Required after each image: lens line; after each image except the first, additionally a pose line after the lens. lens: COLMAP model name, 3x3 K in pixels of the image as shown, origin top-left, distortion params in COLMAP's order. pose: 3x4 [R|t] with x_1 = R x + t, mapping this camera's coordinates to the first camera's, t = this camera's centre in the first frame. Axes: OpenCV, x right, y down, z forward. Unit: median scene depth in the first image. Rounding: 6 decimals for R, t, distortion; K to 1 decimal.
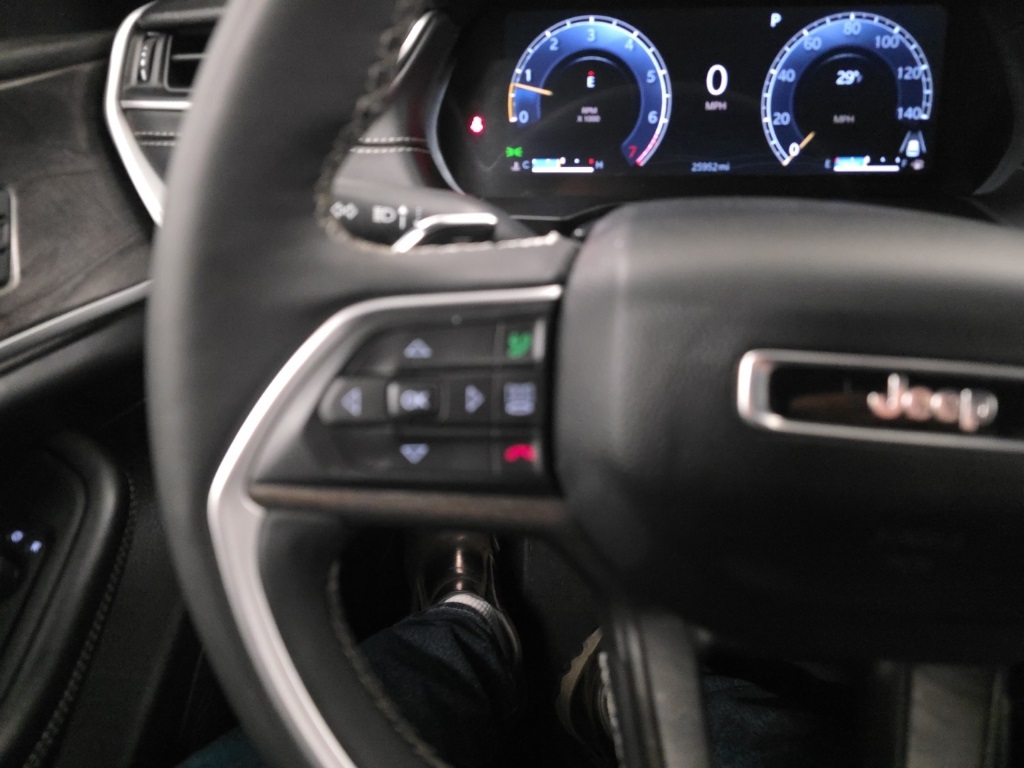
lens RADIAL K [[668.4, 0, 505.6], [0, 668.4, 384.2], [0, 0, 1]] dist [0.052515, -0.043578]
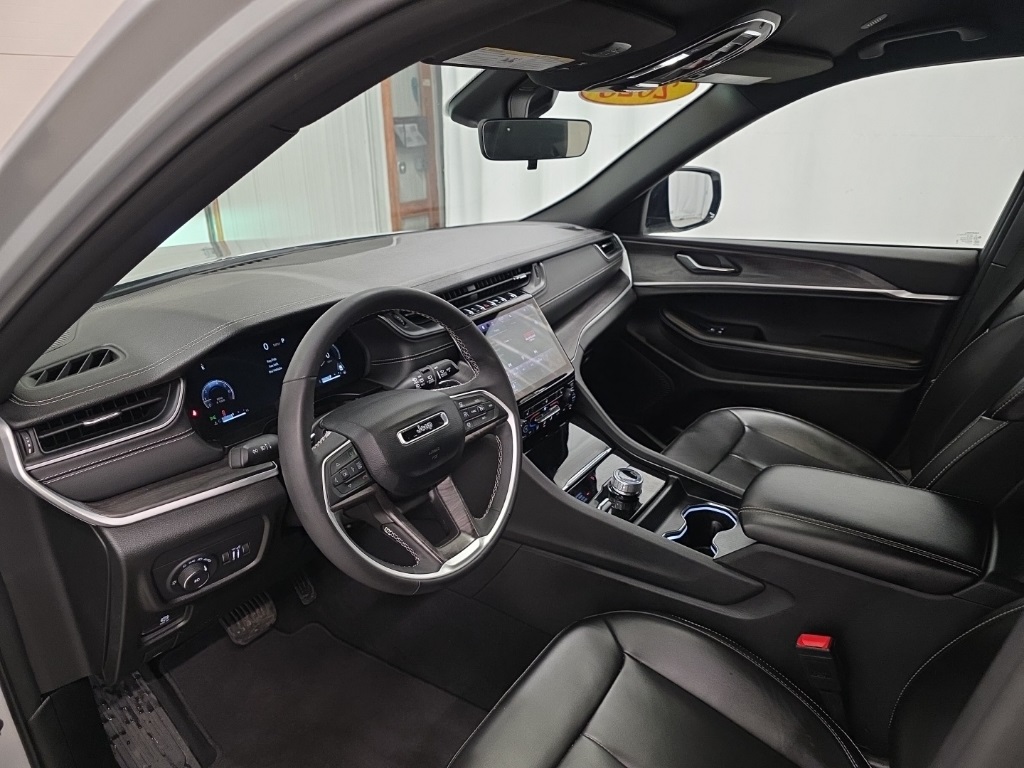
lens RADIAL K [[668.4, 0, 505.6], [0, 668.4, 384.2], [0, 0, 1]] dist [0.052515, -0.043578]
pose [[0.495330, -0.307169, 0.812586, -1.363988], [0.467139, 0.882827, 0.048966, -0.102033], [-0.732414, 0.355335, 0.580781, -1.116012]]
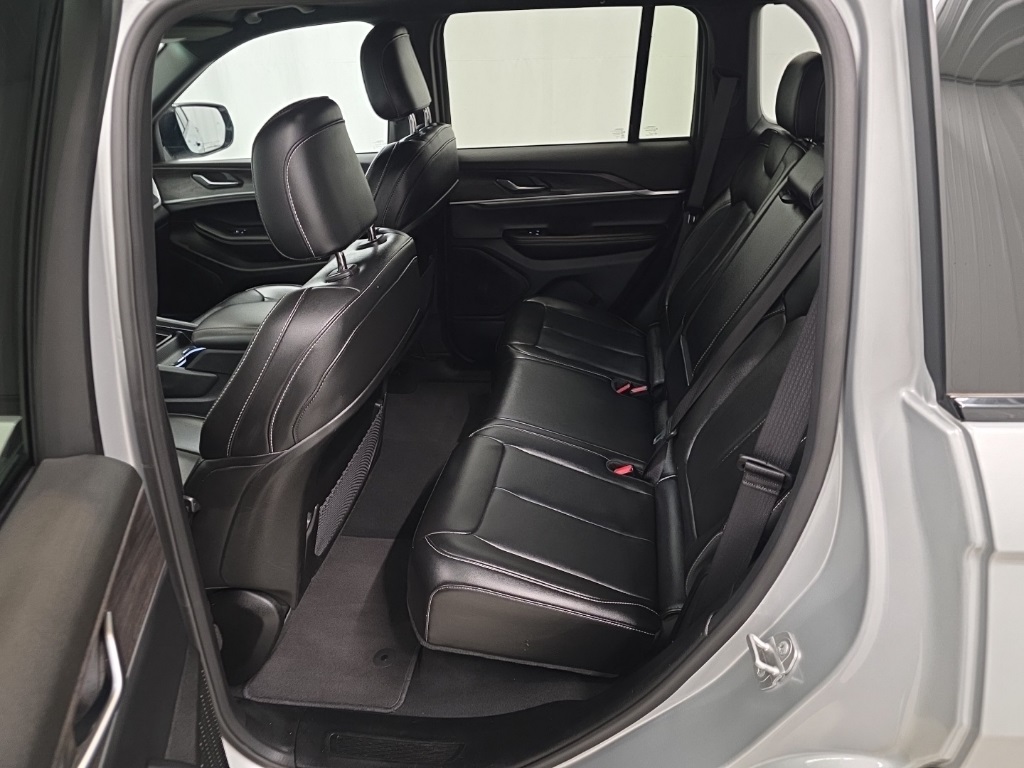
lens RADIAL K [[668.4, 0, 505.6], [0, 668.4, 384.2], [0, 0, 1]] dist [0.052515, -0.043578]
pose [[0.066410, -0.441707, 0.894698, -2.650895], [0.557097, 0.760315, 0.334012, 0.842497], [-0.827788, 0.476252, 0.296566, -2.773902]]
